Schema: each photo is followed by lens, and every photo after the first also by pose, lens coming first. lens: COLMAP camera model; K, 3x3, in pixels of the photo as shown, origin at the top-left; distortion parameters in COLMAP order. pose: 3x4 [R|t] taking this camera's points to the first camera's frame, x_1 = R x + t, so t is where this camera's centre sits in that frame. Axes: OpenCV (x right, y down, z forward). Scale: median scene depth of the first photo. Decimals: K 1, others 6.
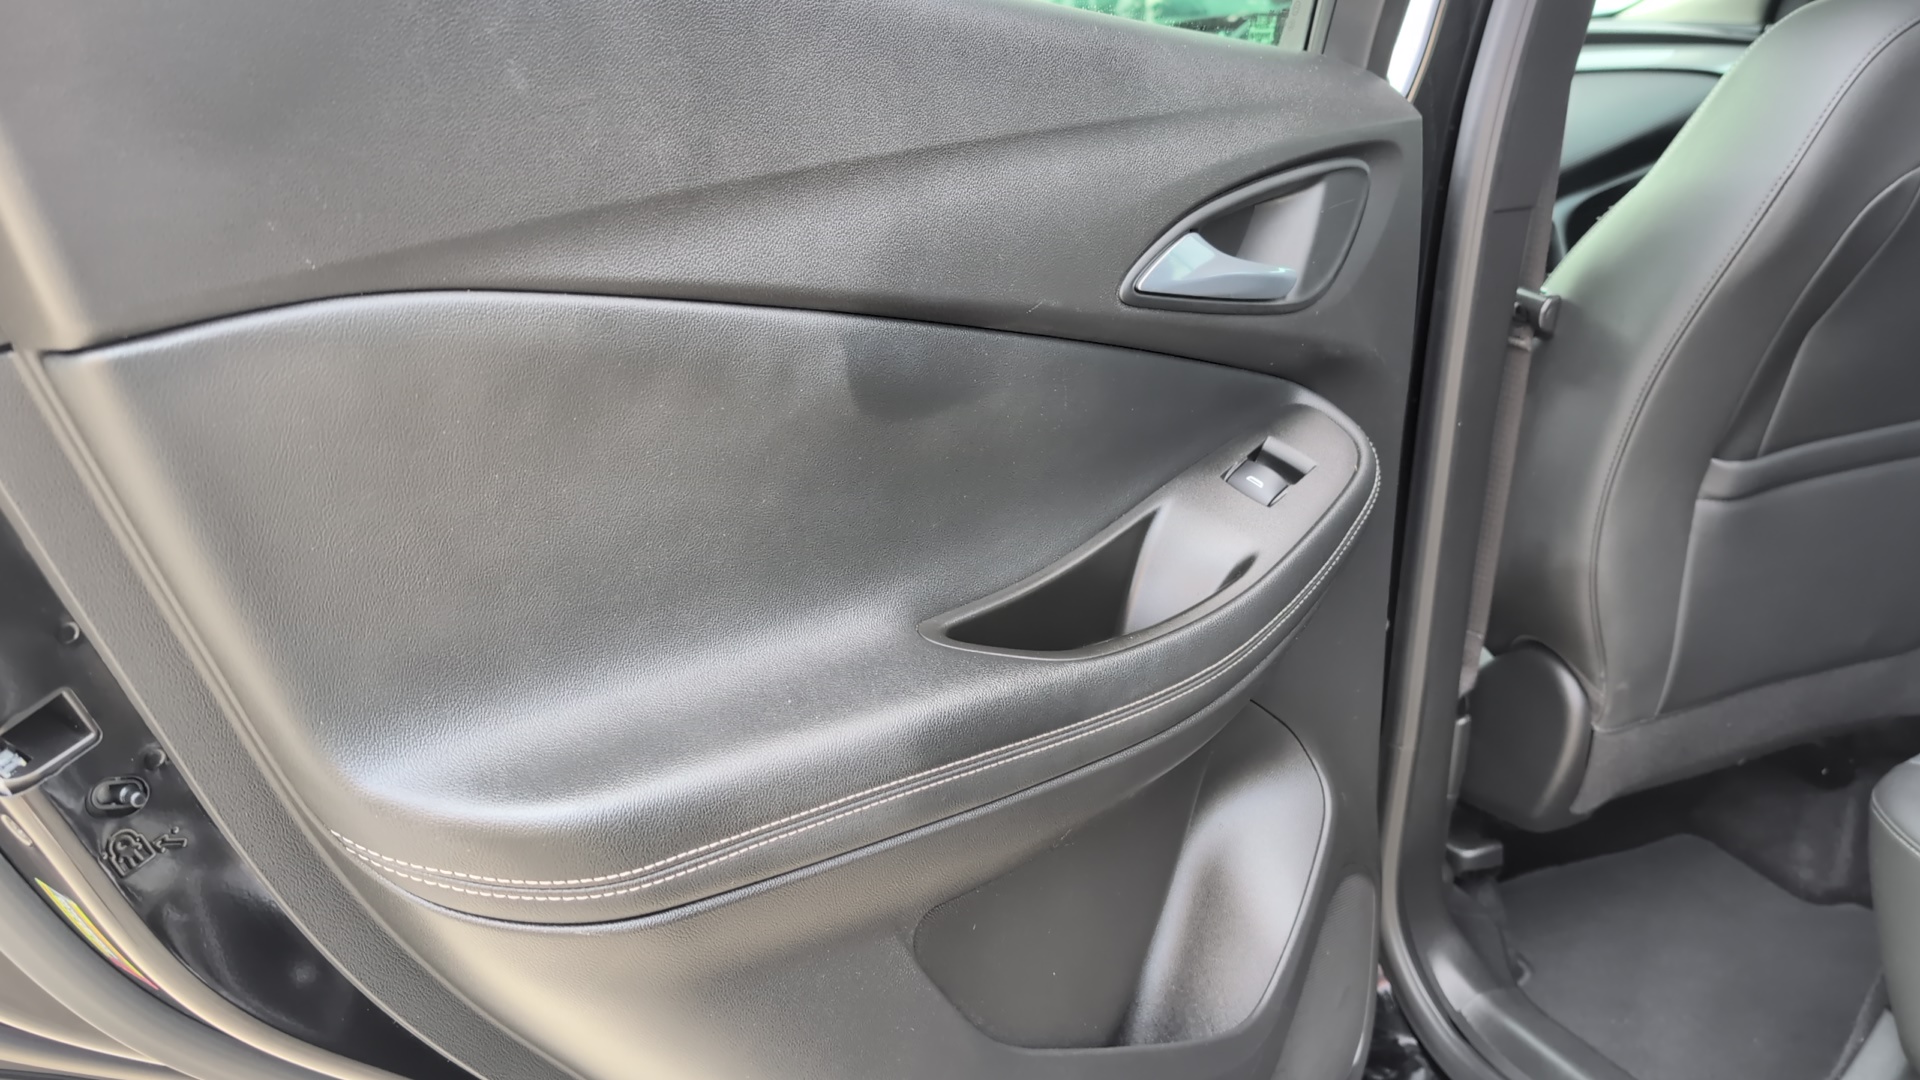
lens RADIAL K [[1590.1, 0, 962.5], [0, 1590.1, 539.0], [0, 0, 1]] dist [0.021578, -0.055213]
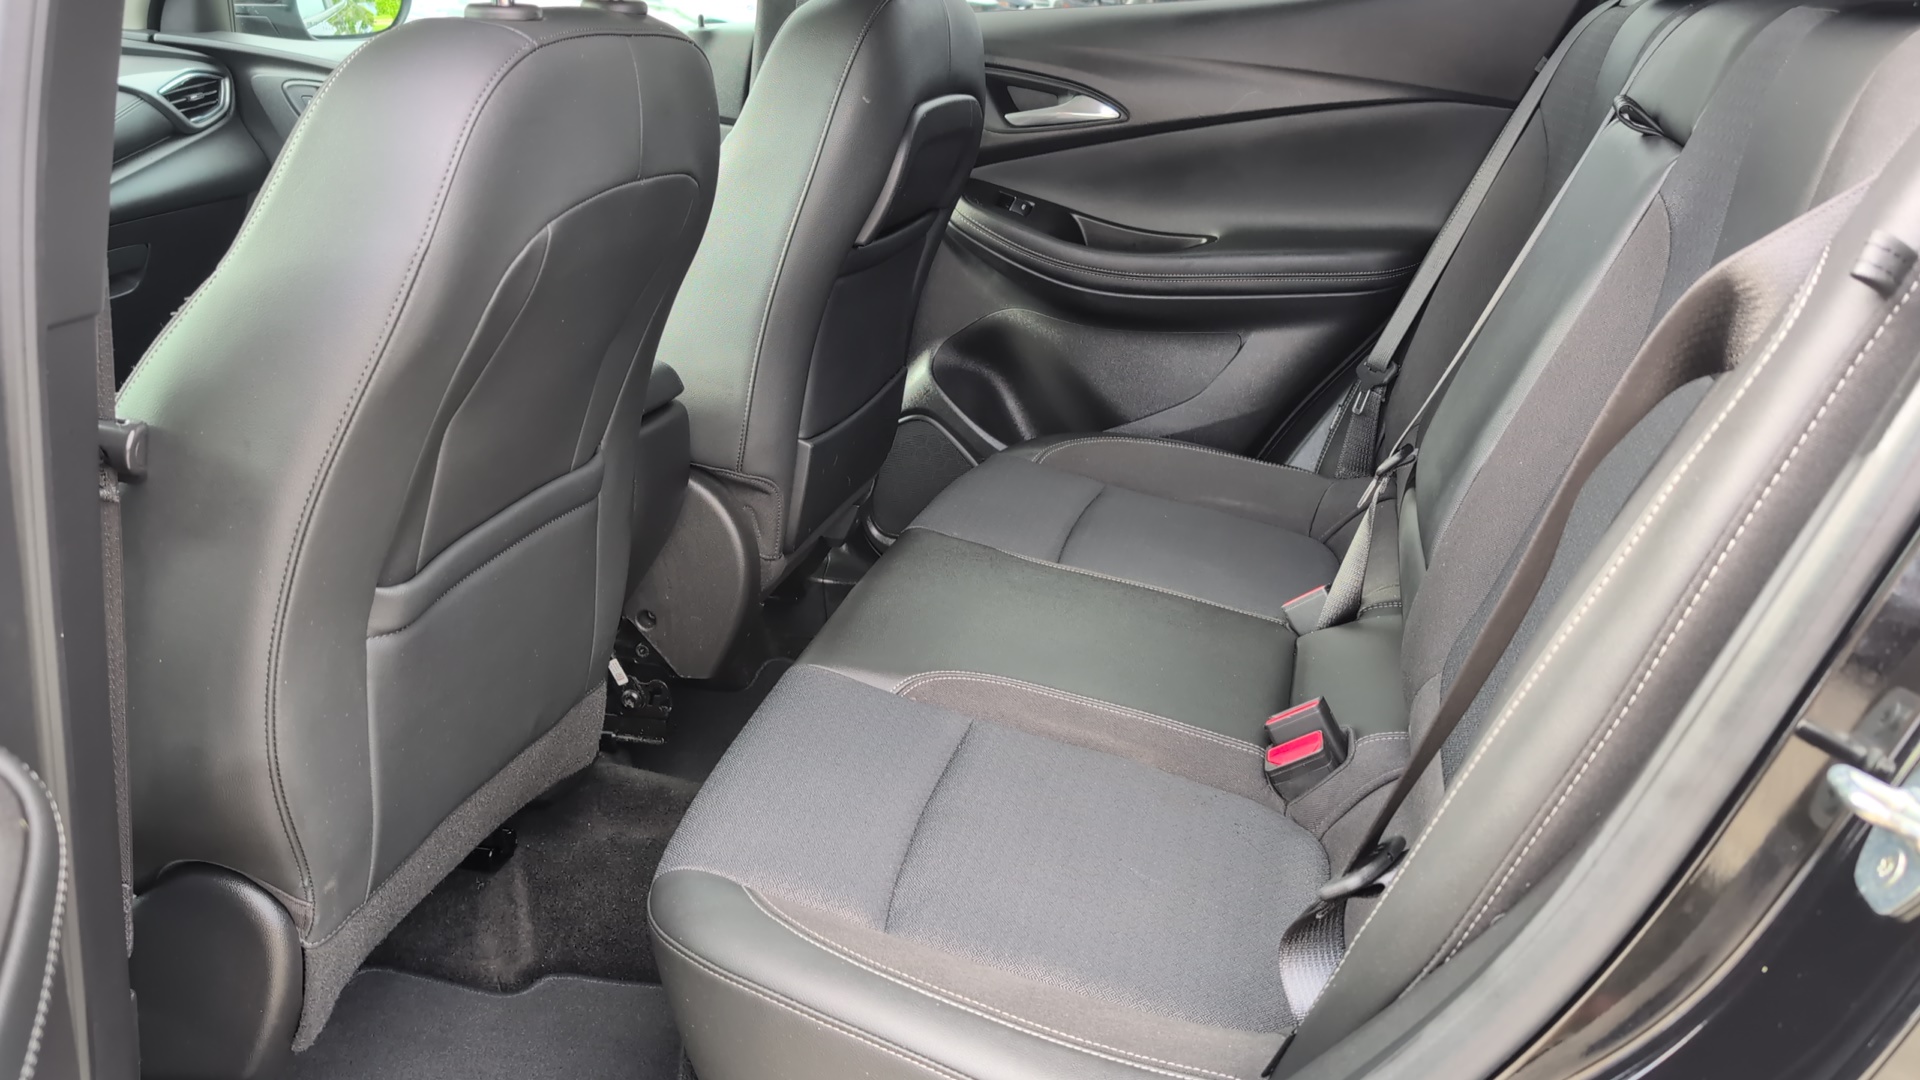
lens RADIAL K [[1590.1, 0, 962.4], [0, 1590.1, 536.3], [0, 0, 1]] dist [0.021578, -0.055213]
pose [[0.587008, -0.201632, 0.784070, 0.011801], [0.209396, 0.973347, 0.093538, -0.089821], [-0.782033, 0.109273, 0.613583, 0.258907]]
